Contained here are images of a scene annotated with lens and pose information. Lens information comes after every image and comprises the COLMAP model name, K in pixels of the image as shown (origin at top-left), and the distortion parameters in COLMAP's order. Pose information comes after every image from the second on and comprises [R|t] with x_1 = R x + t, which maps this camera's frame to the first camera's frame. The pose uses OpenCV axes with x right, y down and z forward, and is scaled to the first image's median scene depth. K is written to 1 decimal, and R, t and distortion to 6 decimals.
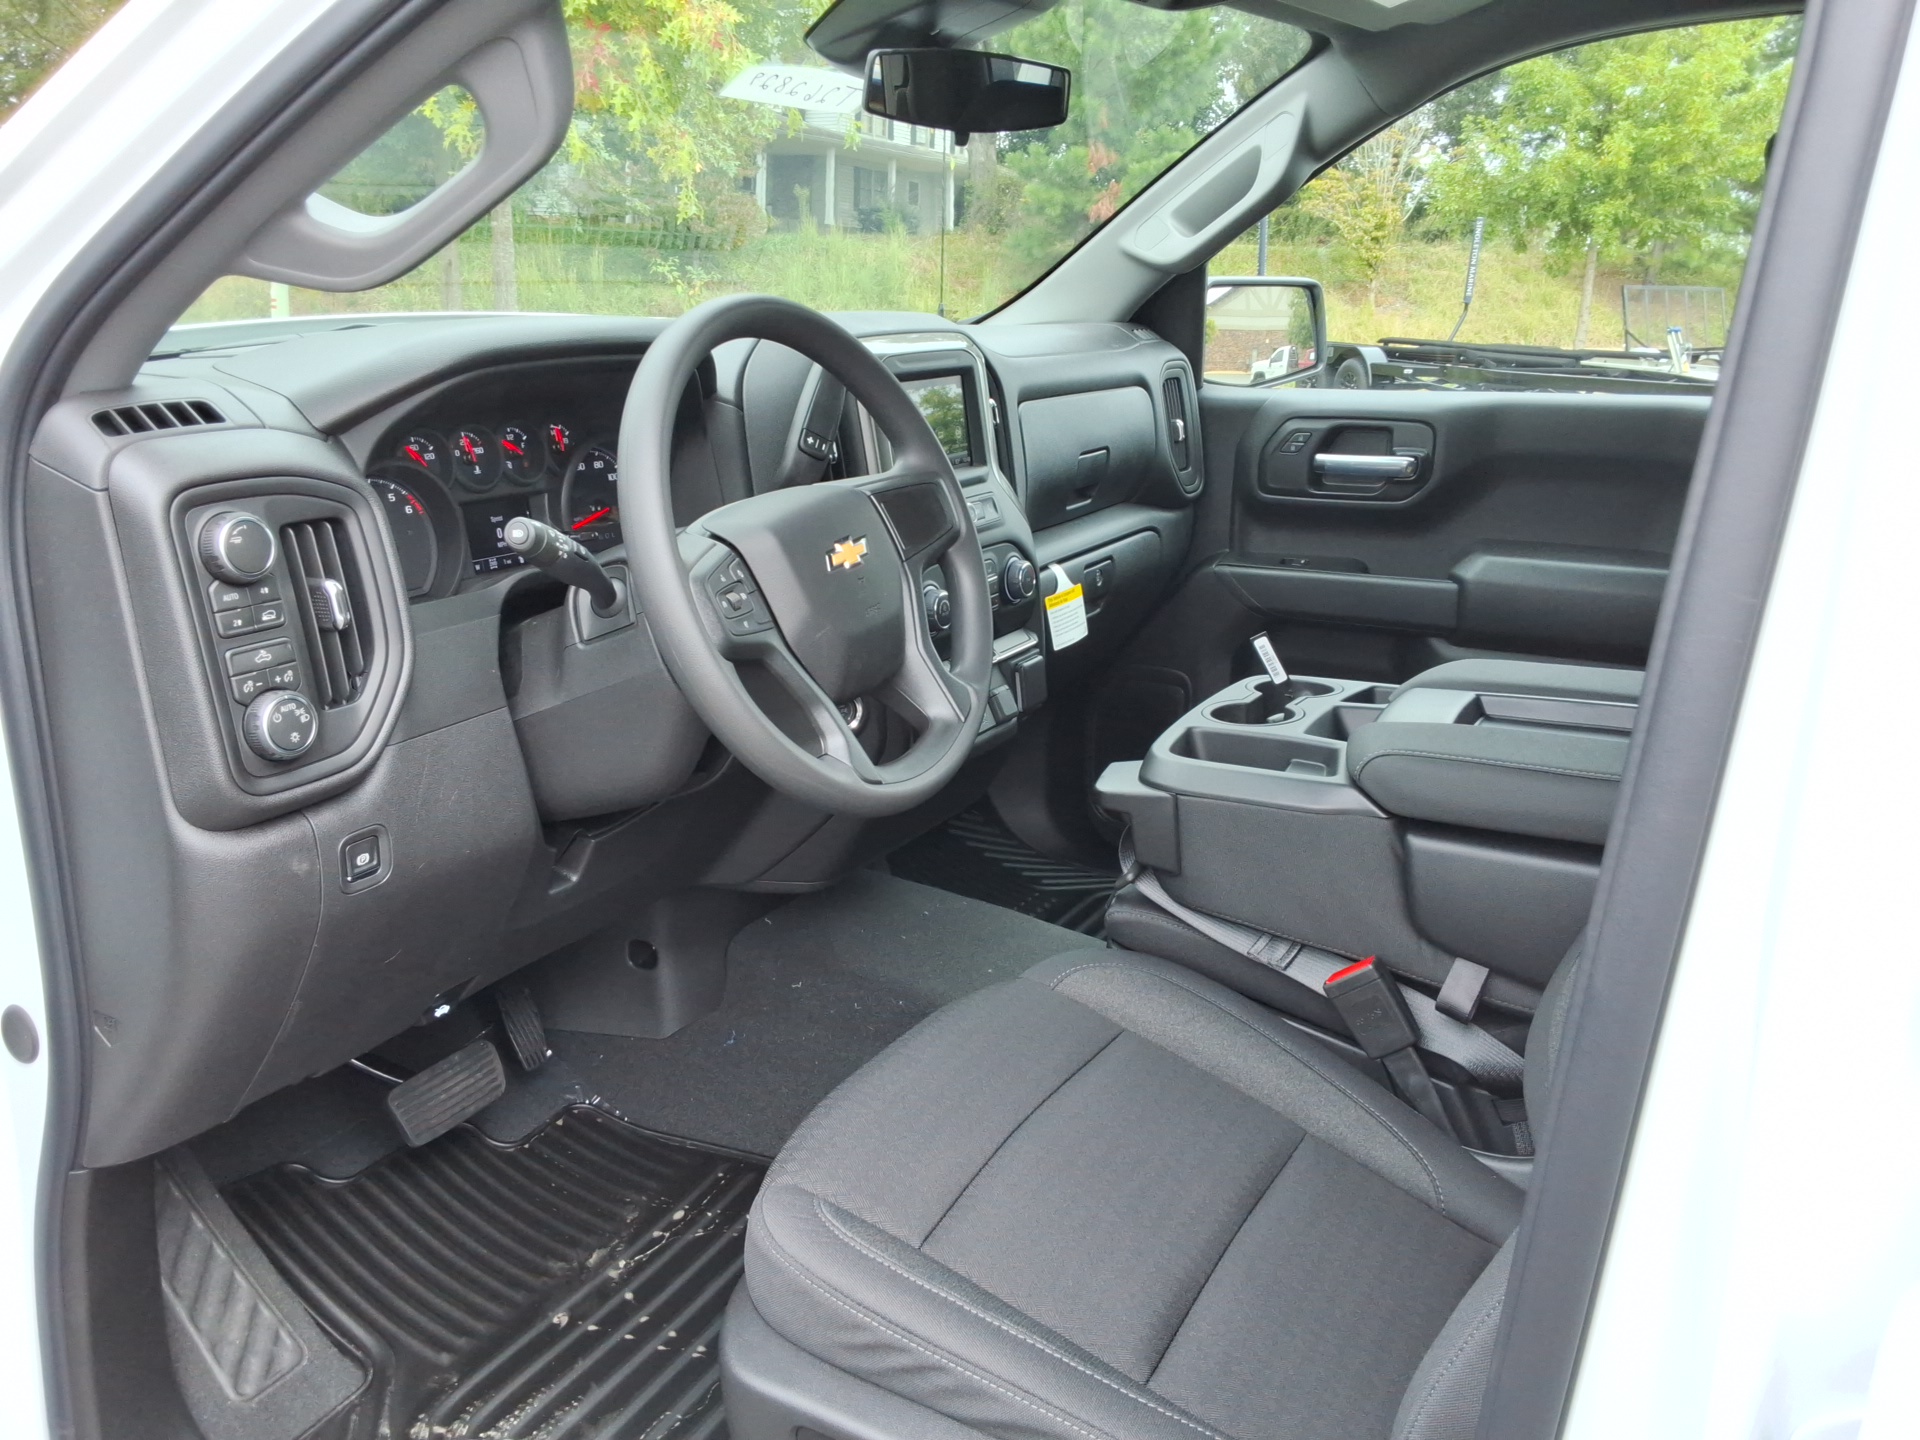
lens RADIAL K [[1552.0, 0, 967.1], [0, 1552.0, 713.2], [0, 0, 1]] dist [0.103670, -0.151041]
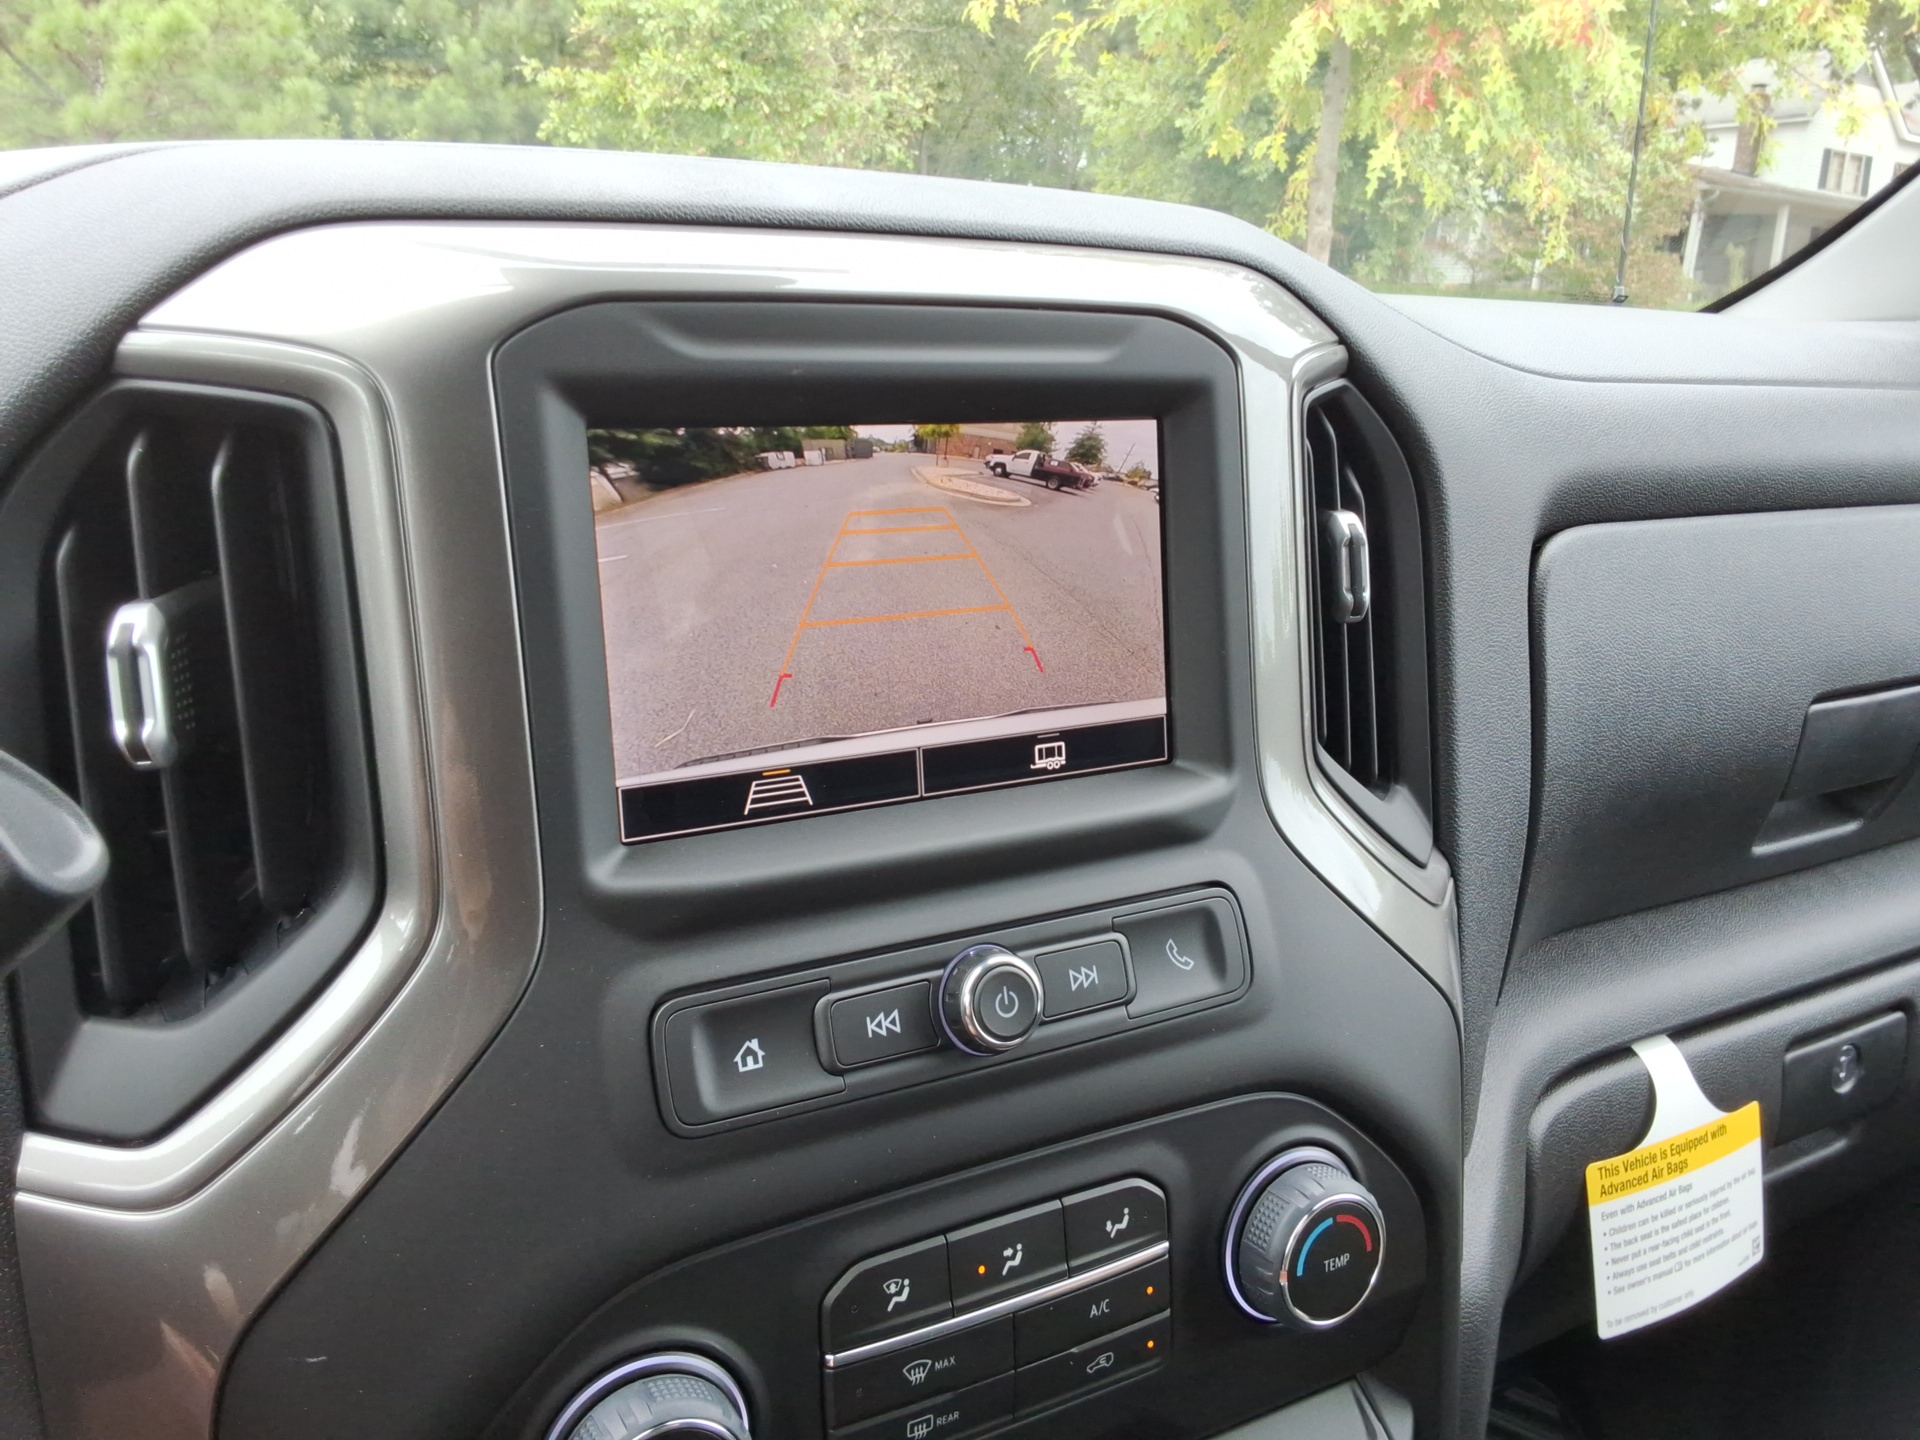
lens RADIAL K [[1537.4, 0, 965.9], [0, 1537.4, 711.1], [0, 0, 1]] dist [0.119678, -0.178322]
pose [[0.853918, 0.144845, -0.499844, 0.023209], [-0.164346, 0.986390, 0.005072, -0.037826], [0.493775, 0.077816, 0.866101, 0.176522]]
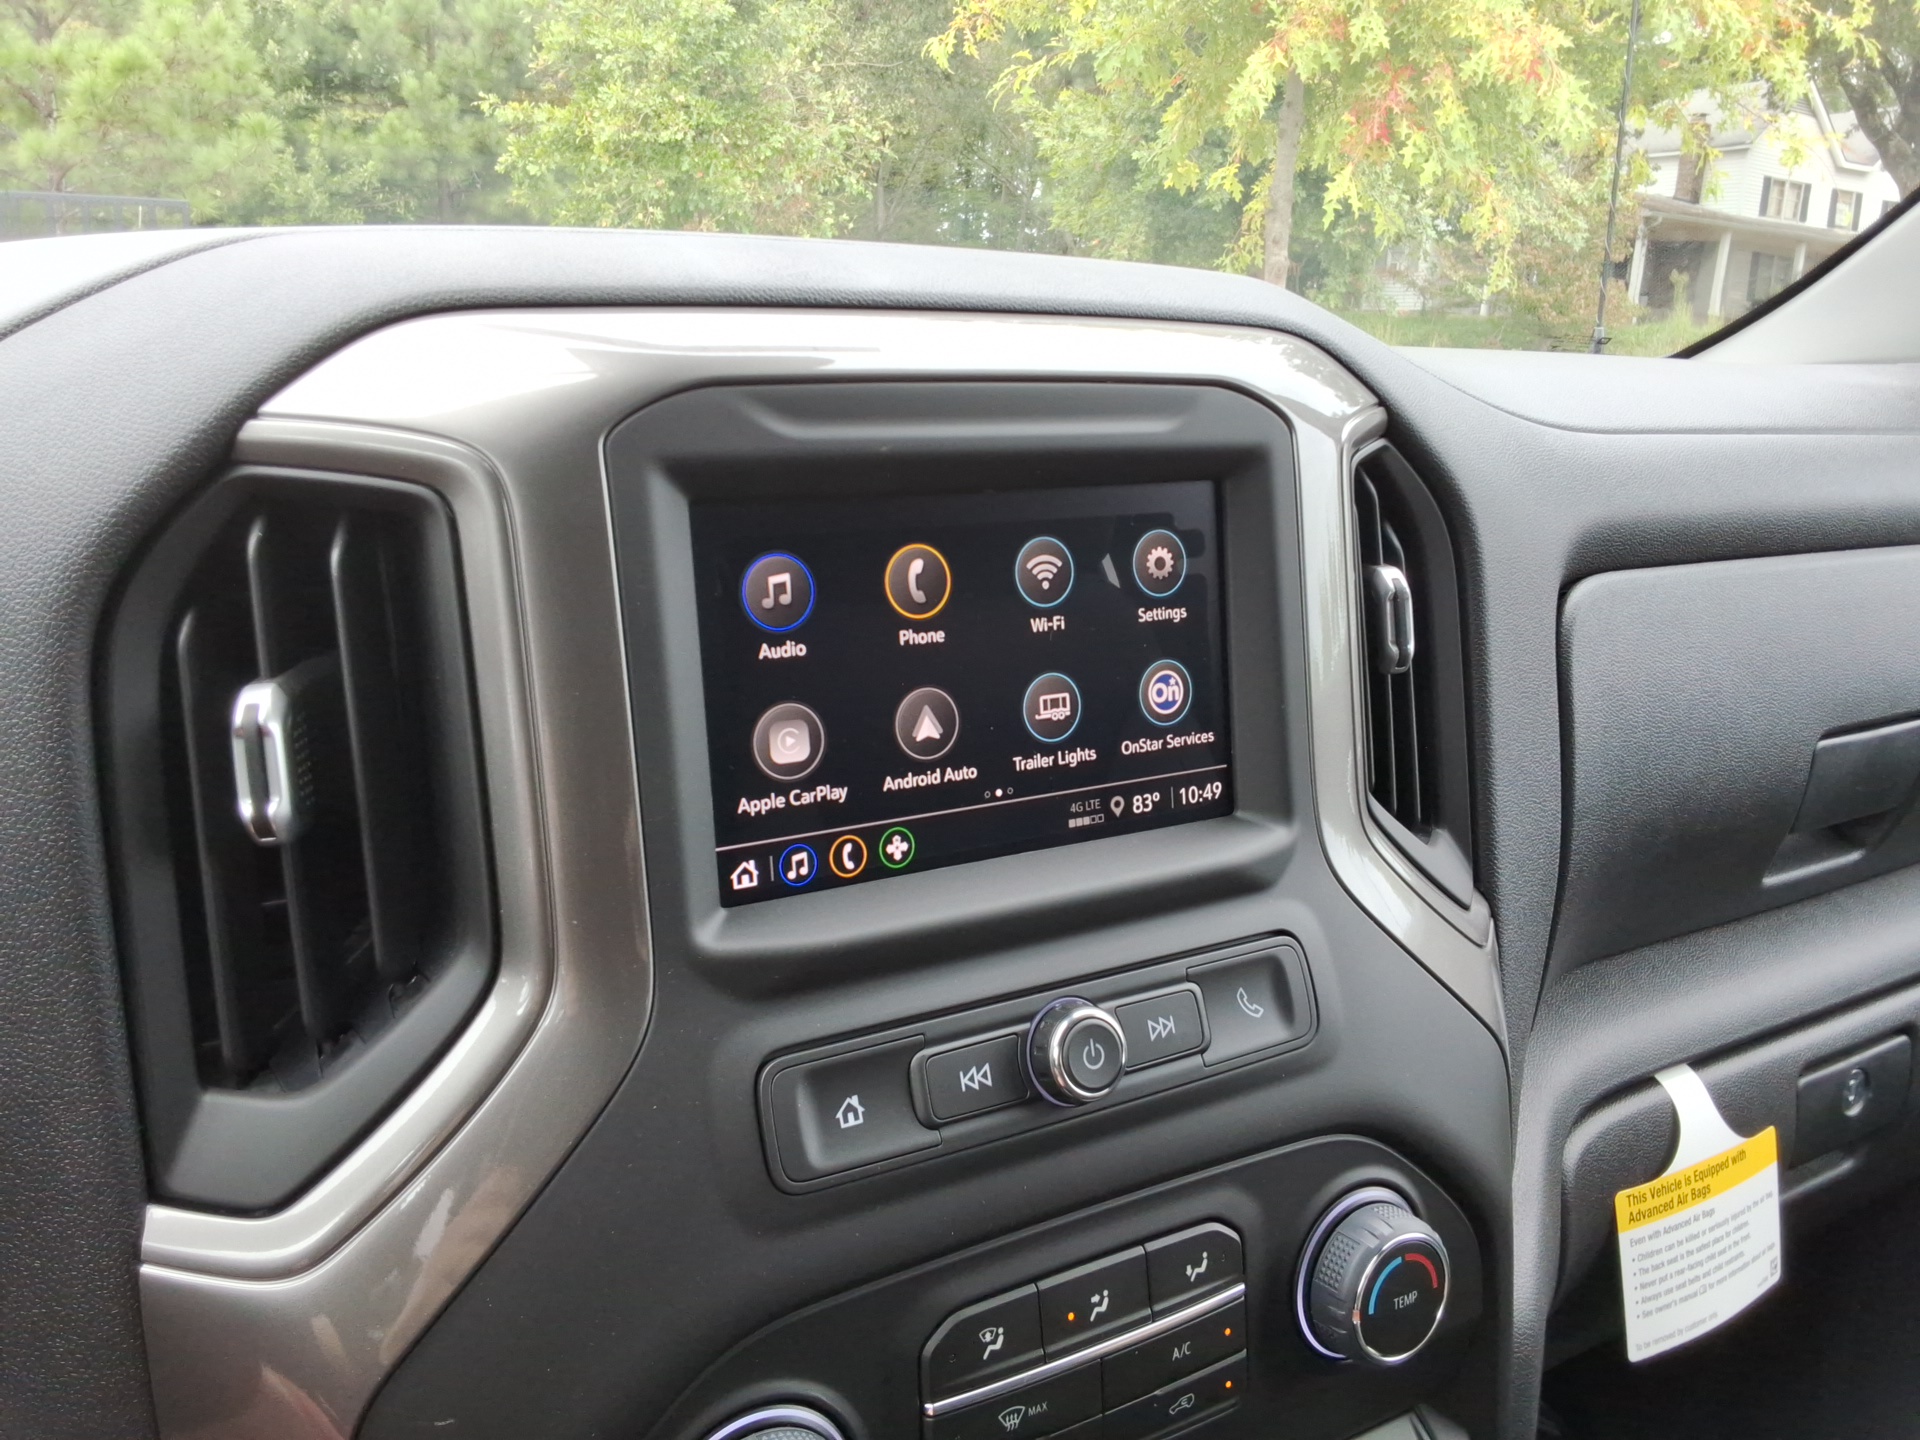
lens RADIAL K [[1531.1, 0, 967.1], [0, 1531.1, 707.9], [0, 0, 1]] dist [0.119935, -0.187825]
pose [[0.867183, 0.124351, -0.482215, 0.020391], [-0.151057, 0.988383, -0.016772, -0.038405], [0.474527, 0.087386, 0.875893, 0.173225]]
